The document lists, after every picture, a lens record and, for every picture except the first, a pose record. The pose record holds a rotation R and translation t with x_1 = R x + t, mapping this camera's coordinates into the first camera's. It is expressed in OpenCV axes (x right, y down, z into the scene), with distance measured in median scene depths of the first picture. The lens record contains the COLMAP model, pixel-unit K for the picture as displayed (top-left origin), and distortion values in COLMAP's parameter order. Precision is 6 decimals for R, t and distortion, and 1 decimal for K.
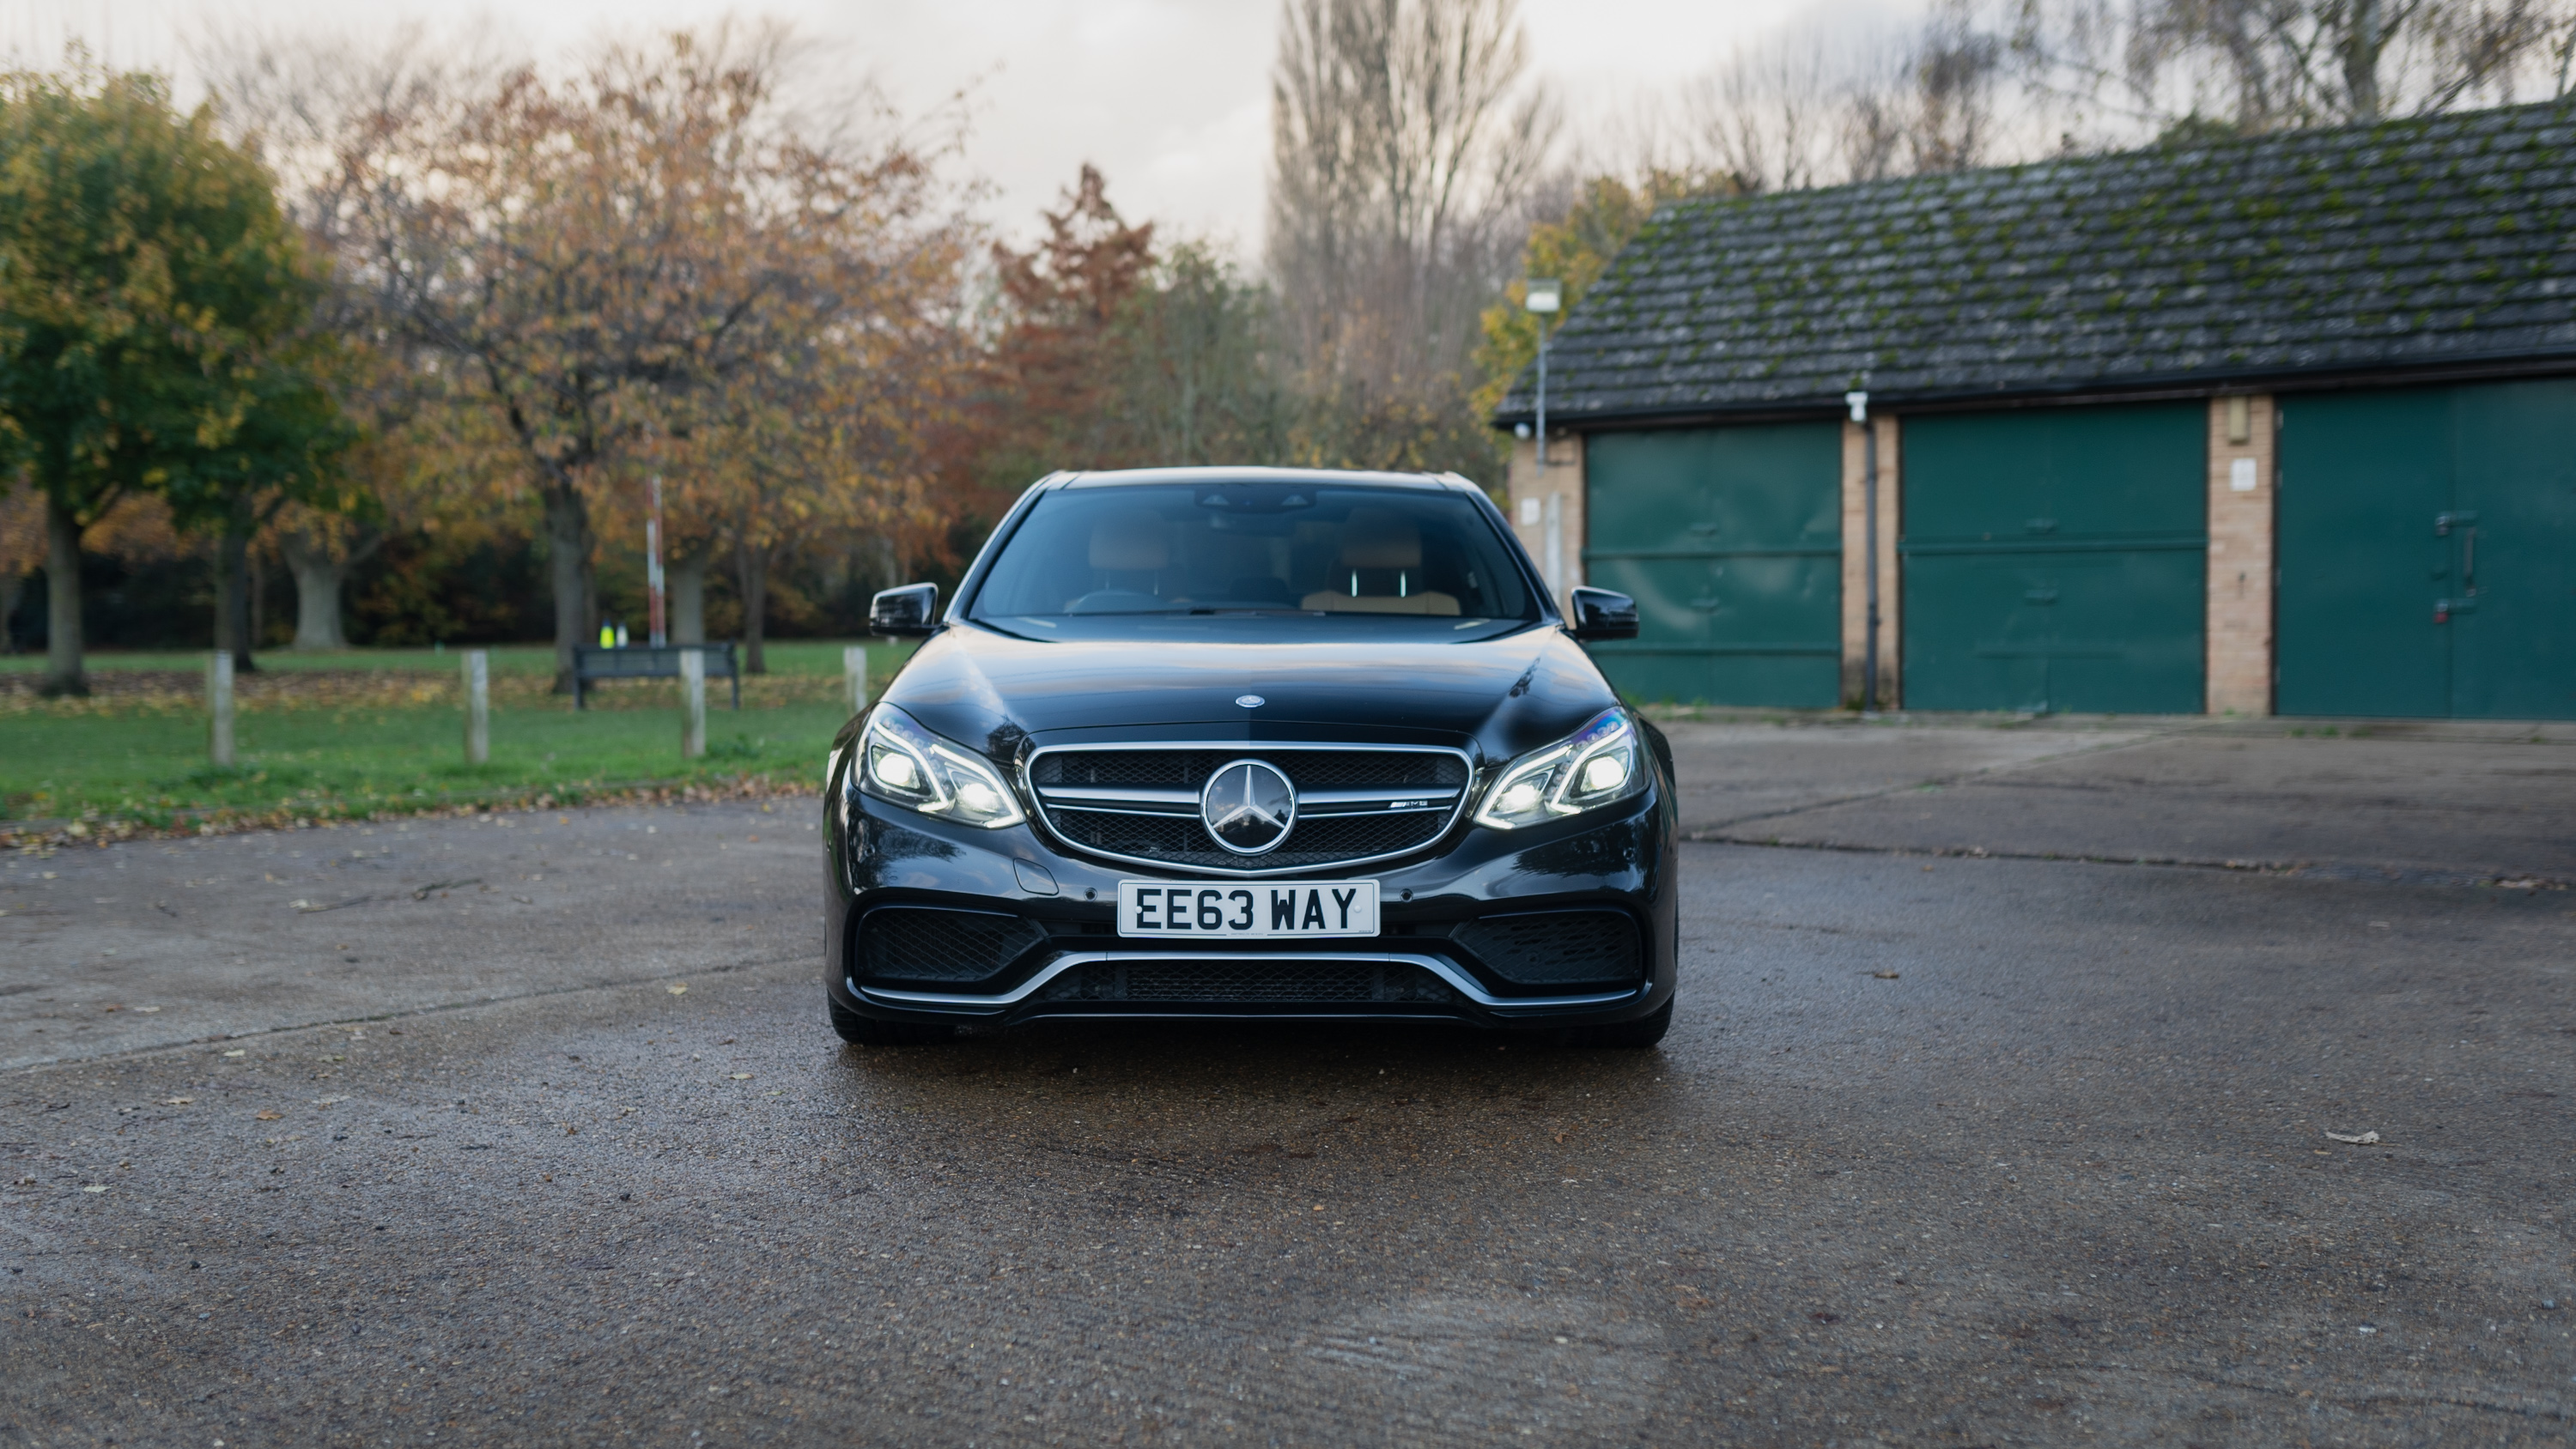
lens RADIAL K [[2476.5, 0, 1280.0], [0, 2476.5, 733.1], [0, 0, 1]] dist [0.012769, 0.000000]
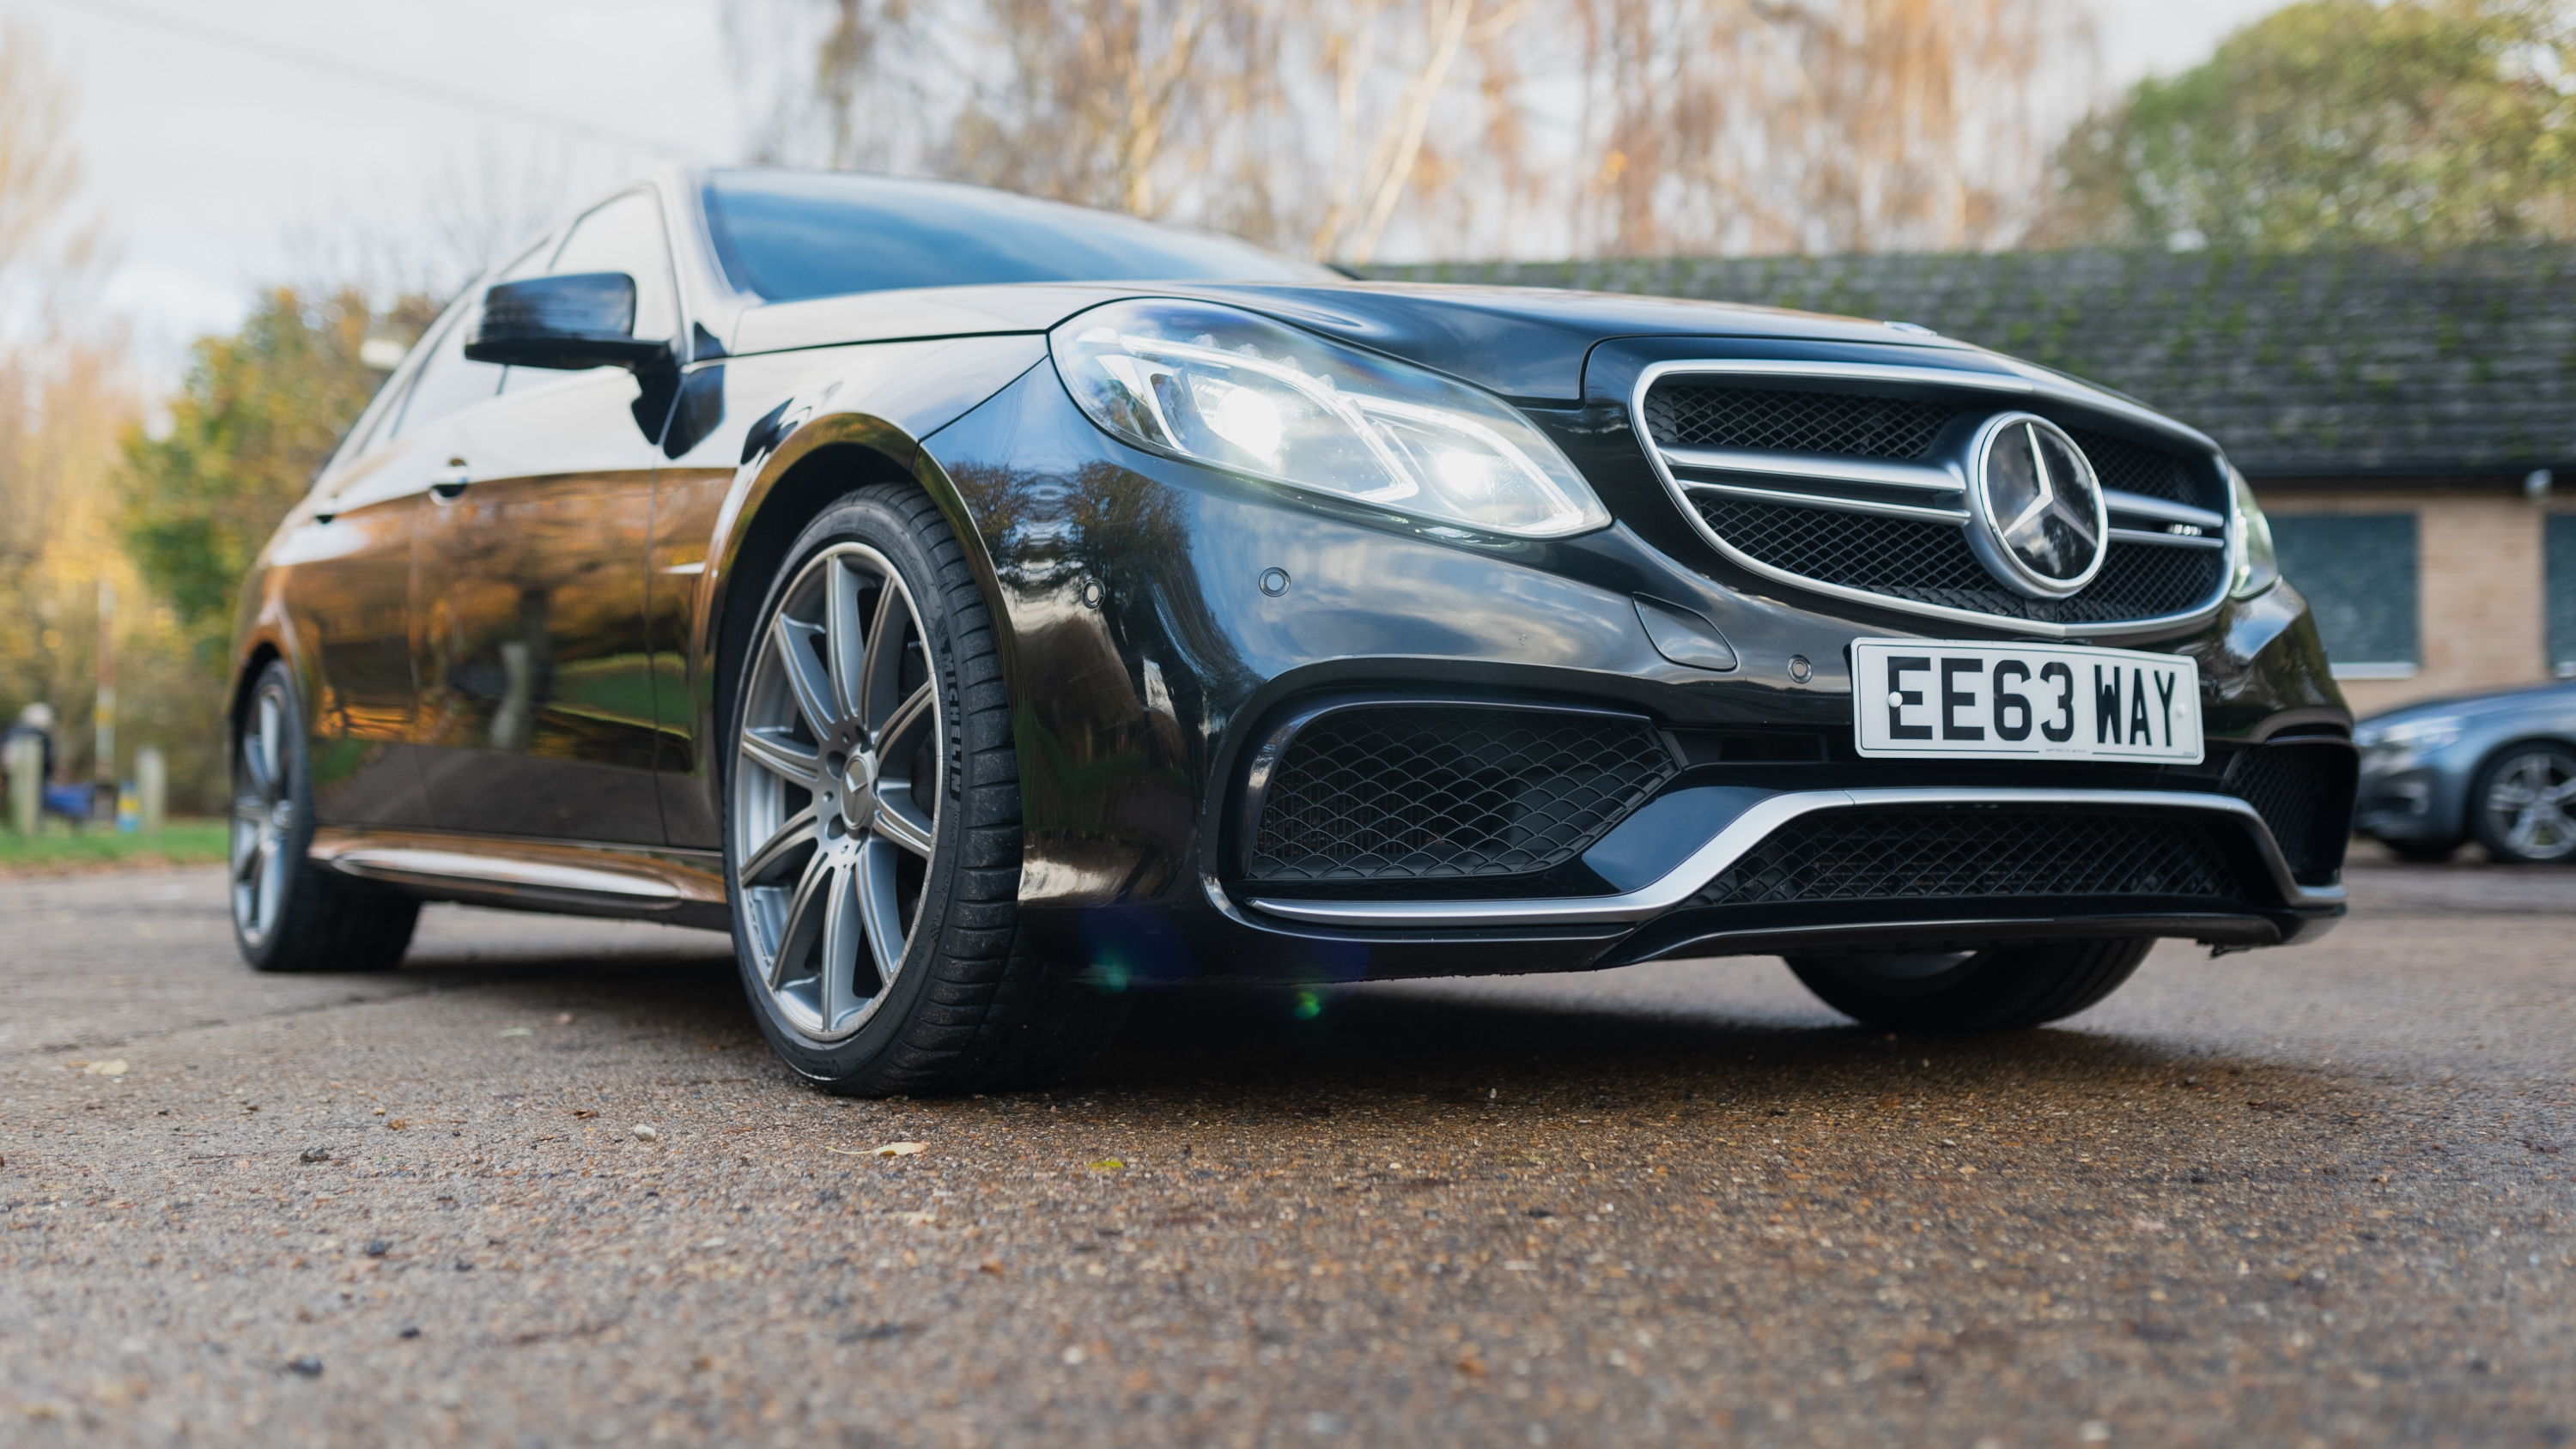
lens RADIAL K [[2476.5, 0, 1283.5], [0, 2476.5, 724.4], [0, 0, 1]] dist [0.012769, 0.000000]
pose [[0.835107, 0.022046, 0.549646, -0.108865], [0.027158, 0.996326, -0.081224, 0.029163], [-0.549417, 0.082757, 0.831440, 0.174931]]
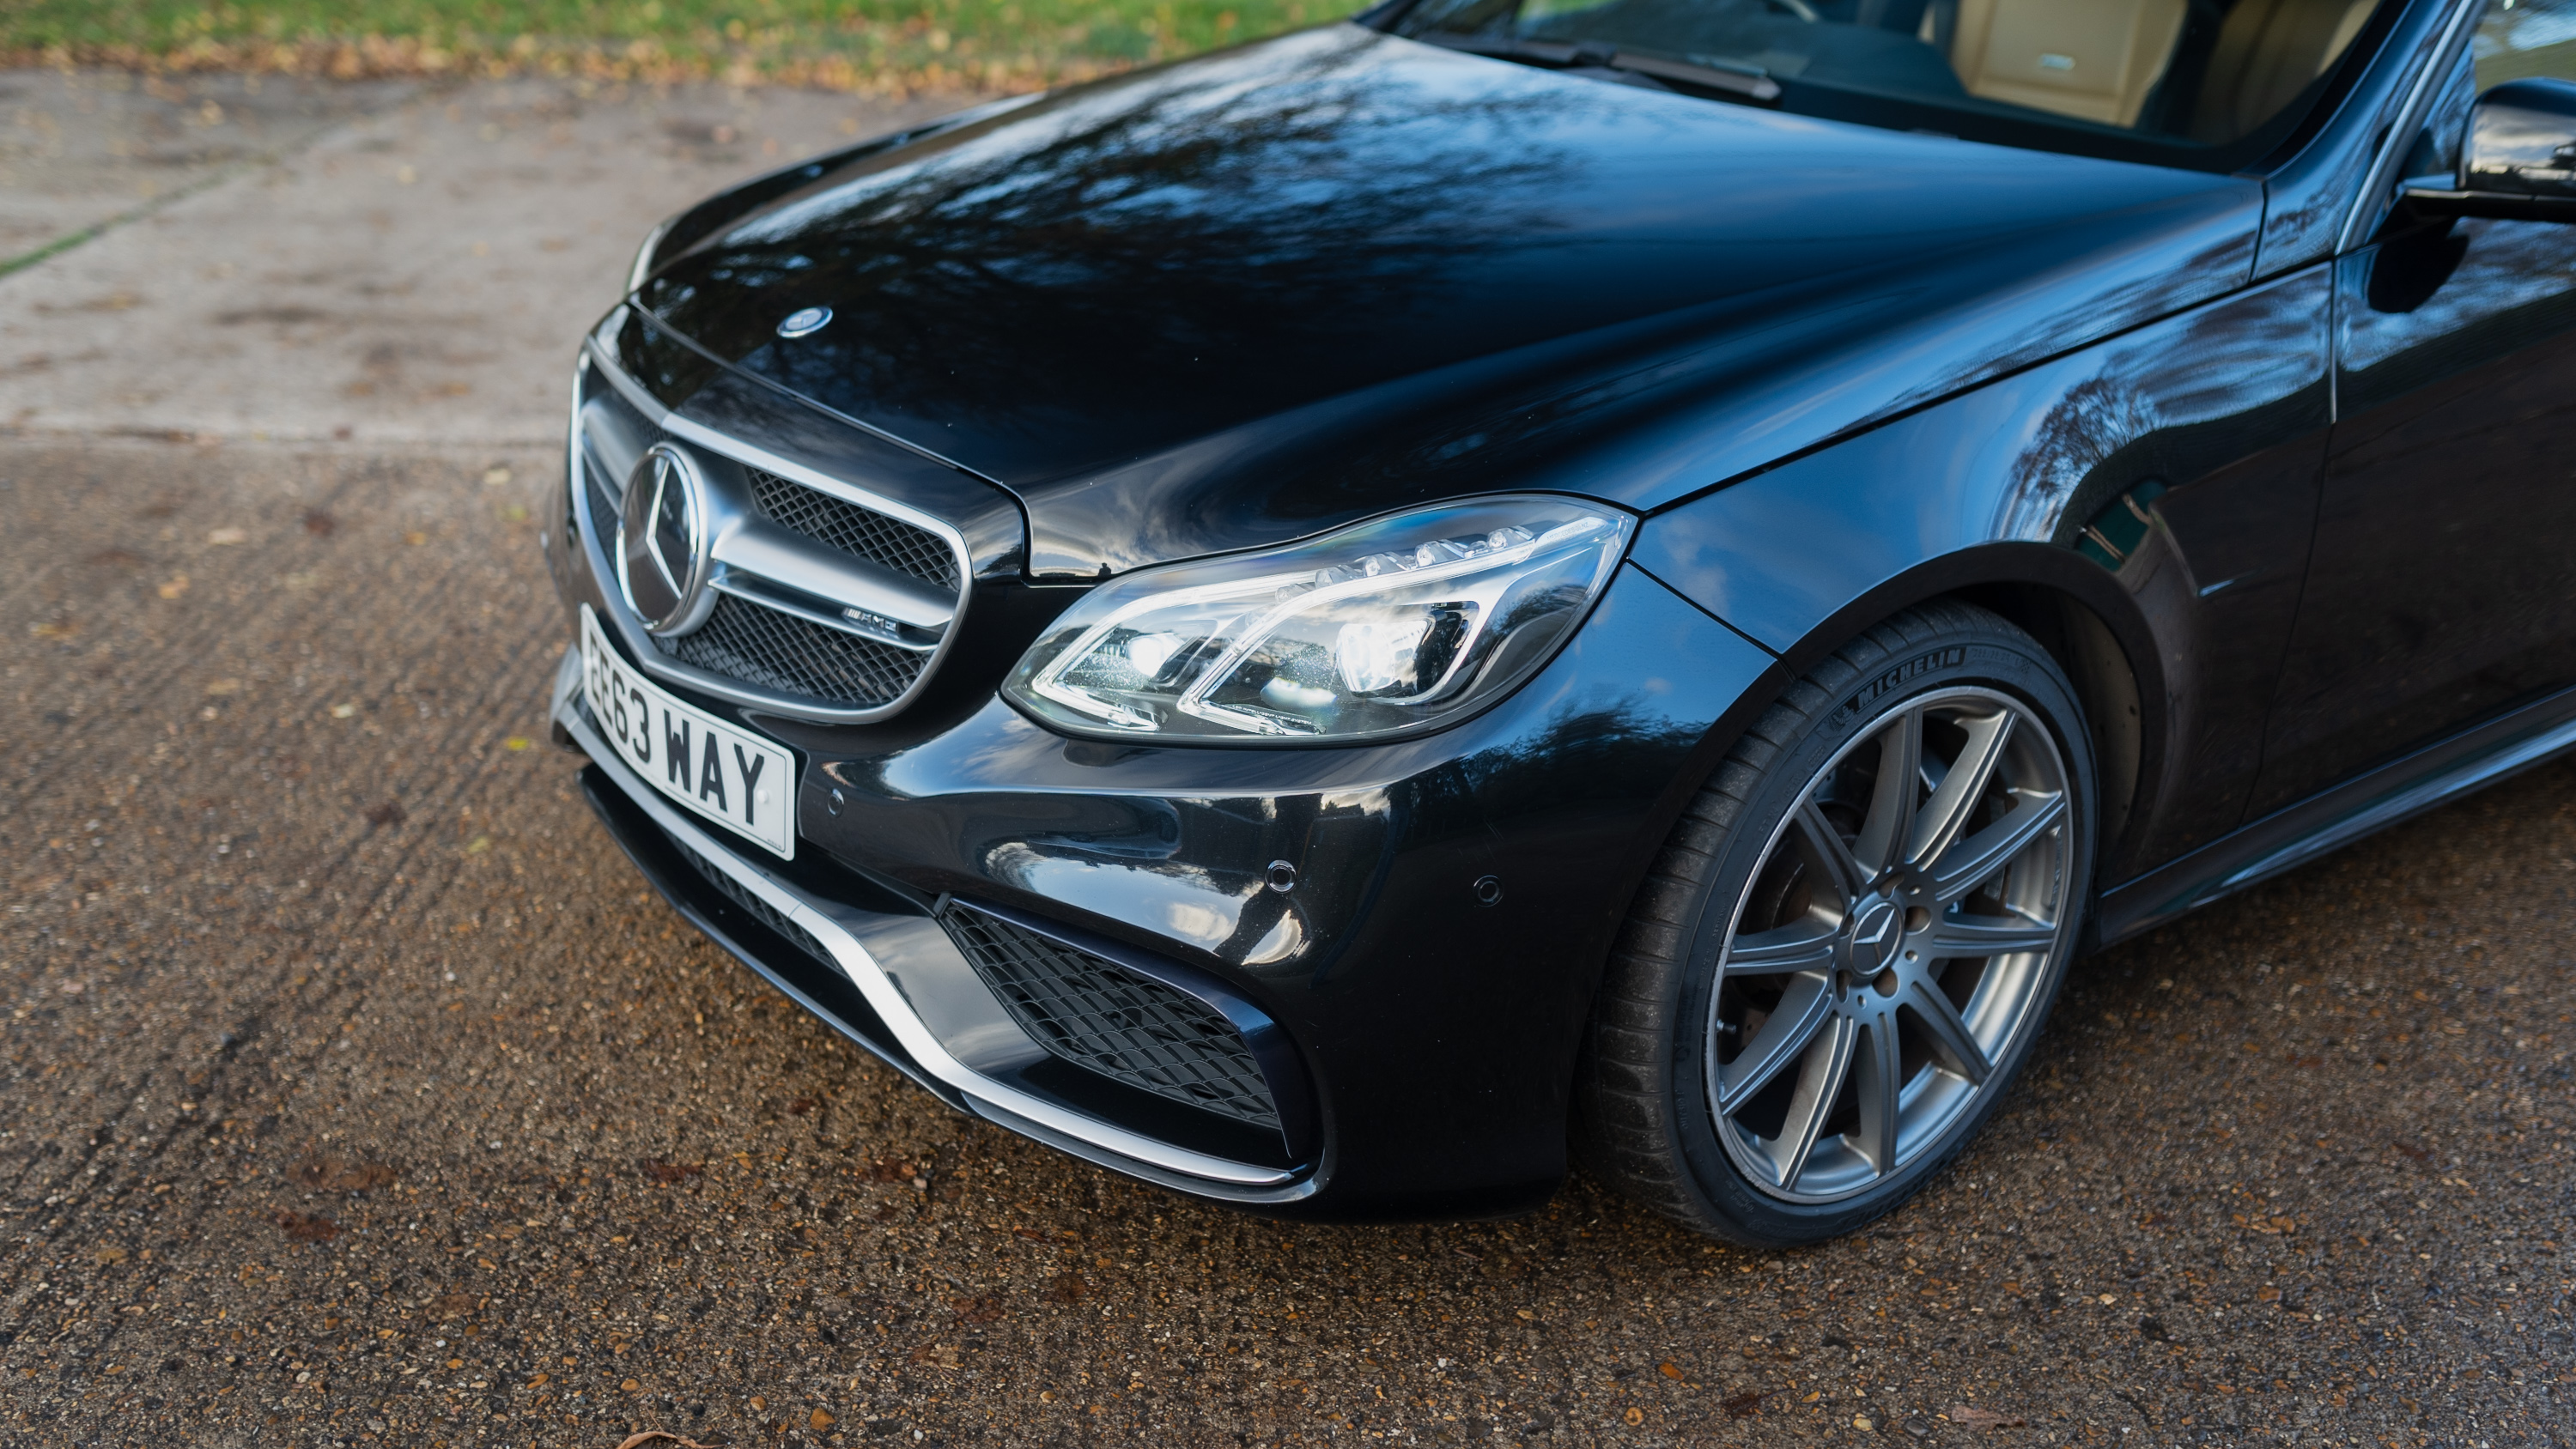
lens RADIAL K [[2476.5, 0, 1296.4], [0, 2476.5, 731.2], [0, 0, 1]] dist [0.012769, 0.000000]
pose [[0.590389, 0.319554, -0.741165, 0.118755], [-0.066686, 0.934458, 0.349772, -0.031407], [0.804359, -0.157077, 0.573003, 0.210885]]
